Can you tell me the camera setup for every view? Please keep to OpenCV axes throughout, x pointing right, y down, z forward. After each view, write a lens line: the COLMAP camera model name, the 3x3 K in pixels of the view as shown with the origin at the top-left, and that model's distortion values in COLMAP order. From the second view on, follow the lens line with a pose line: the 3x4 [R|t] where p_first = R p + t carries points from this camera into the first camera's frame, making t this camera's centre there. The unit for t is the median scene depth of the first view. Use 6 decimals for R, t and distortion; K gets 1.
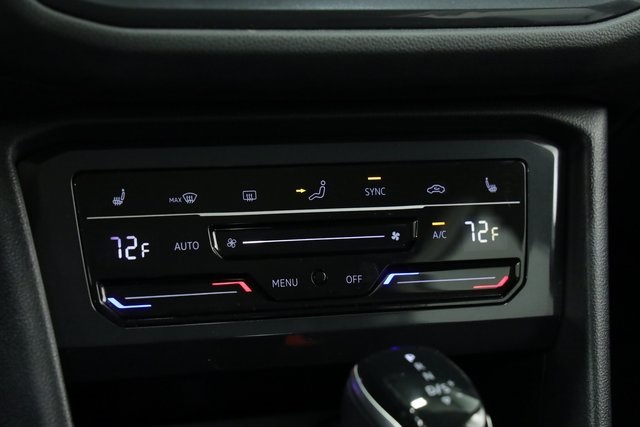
lens RADIAL K [[1853.6, 0, 341.5], [0, 1853.6, 206.6], [0, 0, 1]] dist [0.586416, 0.000000]
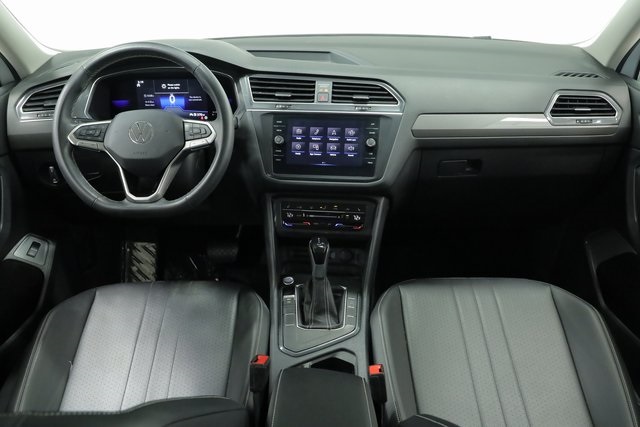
lens RADIAL K [[588.0, 0, 322.7], [0, 588.0, 210.4], [0, 0, 1]] dist [-0.015114, 0.000000]
pose [[0.896681, 0.095829, -0.432180, 0.772389], [-0.071925, 0.994854, 0.071364, -0.131032], [0.436795, -0.032907, 0.898959, -0.609623]]
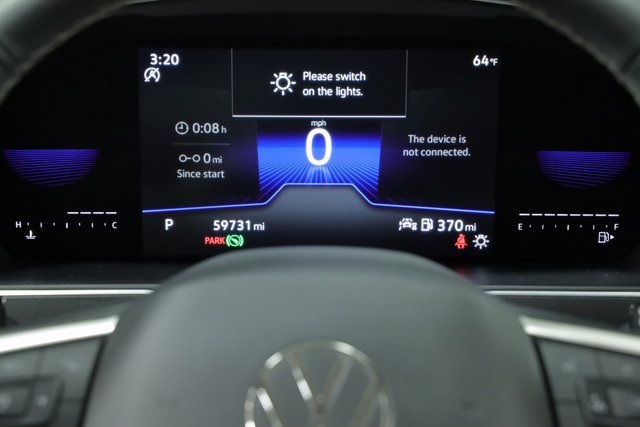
lens RADIAL K [[1853.6, 0, 331.4], [0, 1853.6, 205.1], [0, 0, 1]] dist [0.586416, 0.000000]
pose [[0.902367, 0.083145, -0.422872, -0.017152], [-0.087542, 0.996120, 0.009051, -0.293974], [0.421984, 0.028852, 0.906144, -0.159044]]
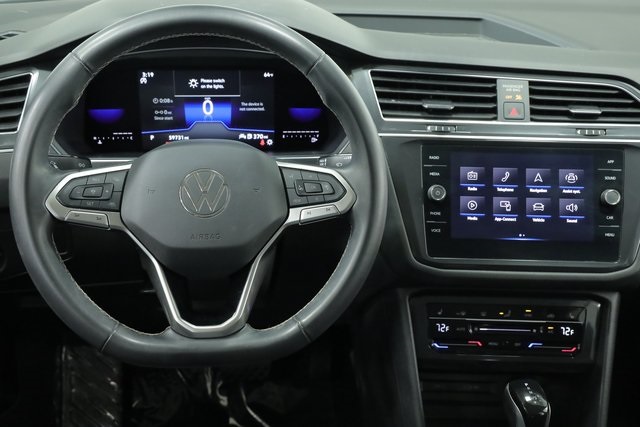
lens RADIAL K [[819.3, 0, 322.0], [0, 819.3, 212.1], [0, 0, 1]] dist [0.113994, 0.000000]
pose [[0.942937, 0.087443, -0.321285, 0.123002], [-0.068850, 0.995251, 0.068806, -0.251909], [0.325776, -0.042760, 0.944479, -0.362865]]
